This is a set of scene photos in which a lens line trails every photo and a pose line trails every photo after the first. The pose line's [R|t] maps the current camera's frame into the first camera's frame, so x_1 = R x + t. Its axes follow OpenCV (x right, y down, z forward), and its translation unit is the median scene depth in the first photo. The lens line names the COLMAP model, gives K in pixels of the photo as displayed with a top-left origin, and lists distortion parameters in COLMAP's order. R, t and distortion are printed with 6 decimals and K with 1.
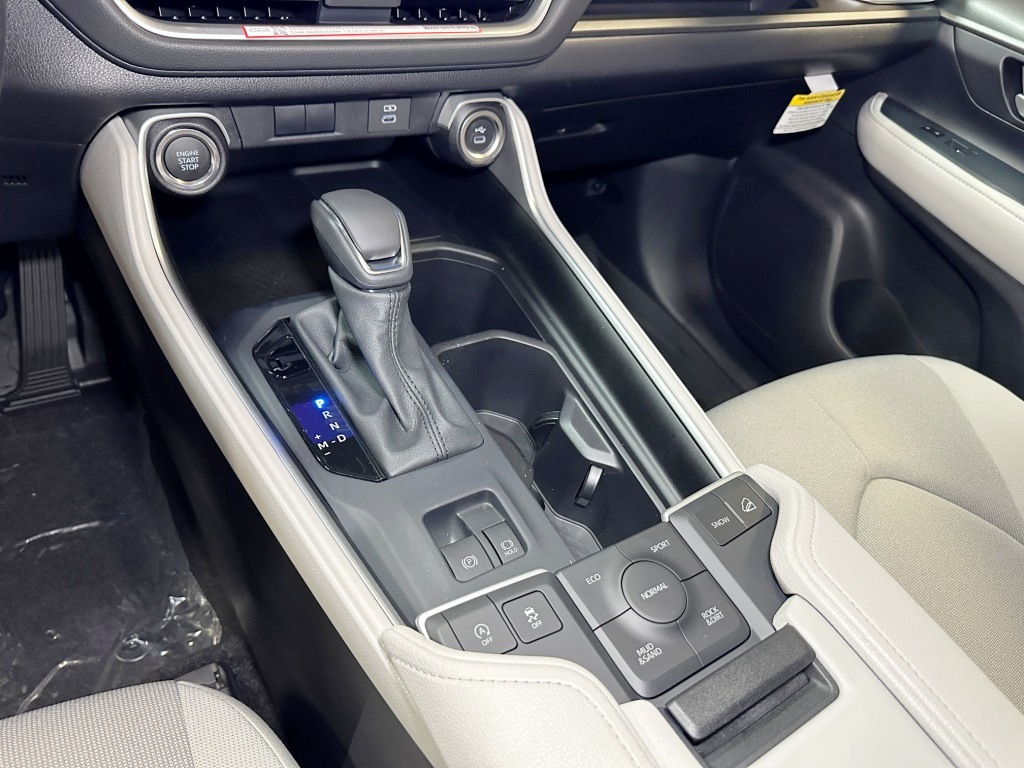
lens RADIAL K [[716.6, 0, 509.3], [0, 716.6, 374.5], [0, 0, 1]] dist [-0.000659, -0.022554]
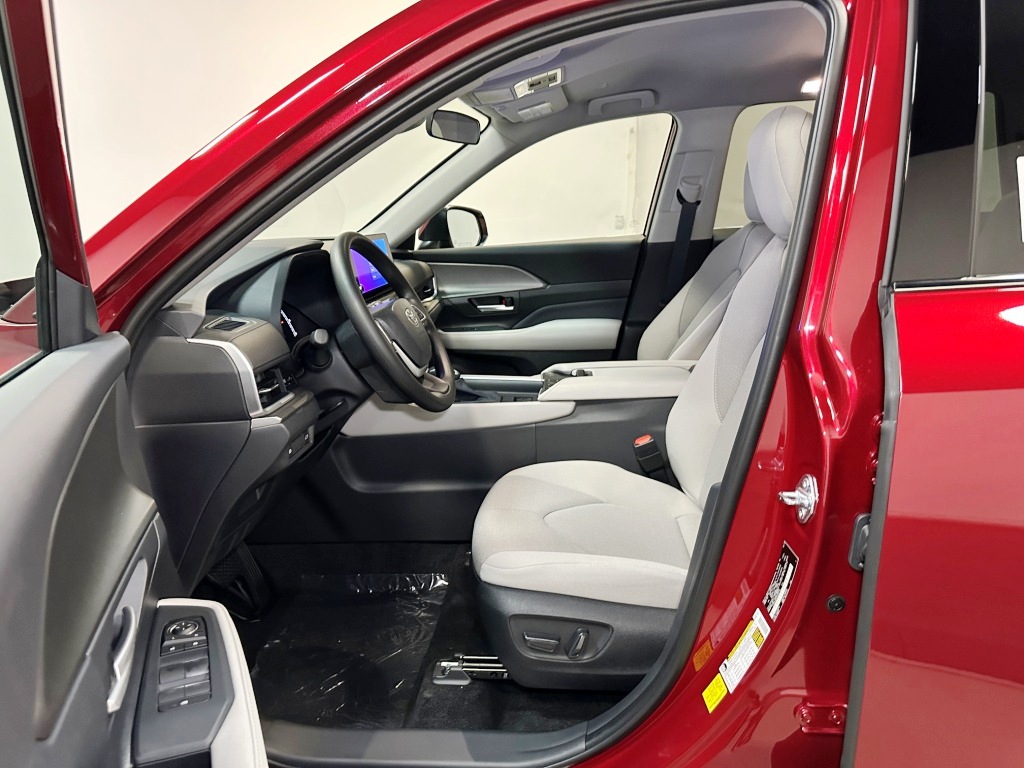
lens RADIAL K [[708.8, 0, 512.0], [0, 708.8, 384.0], [0, 0, 1]] dist [0.003933, -0.031375]
pose [[0.536785, -0.414630, 0.734808, -2.312172], [0.696964, 0.708741, -0.109218, 0.410417], [-0.475504, 0.570761, 0.669424, -1.353414]]
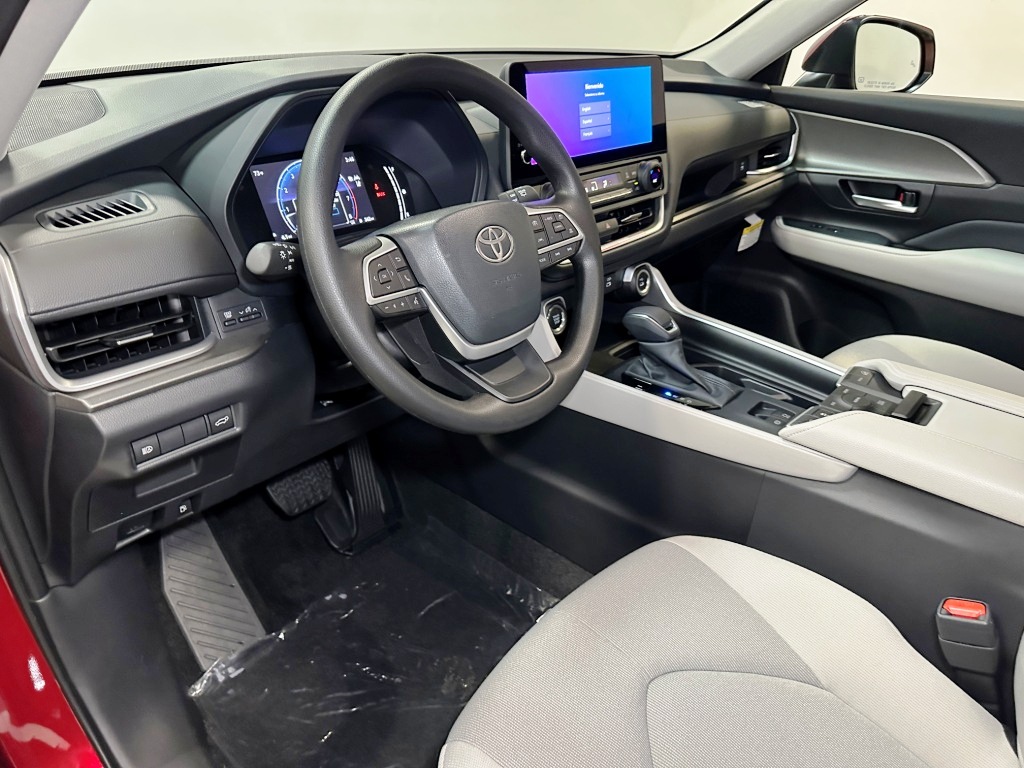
lens RADIAL K [[673.0, 0, 512.0], [0, 673.0, 384.0], [0, 0, 1]] dist [-0.000463, -0.057631]
pose [[0.941373, -0.302449, 0.149474, -0.783937], [0.330819, 0.914428, -0.233197, 0.252546], [-0.066153, 0.268974, 0.960873, -0.723270]]
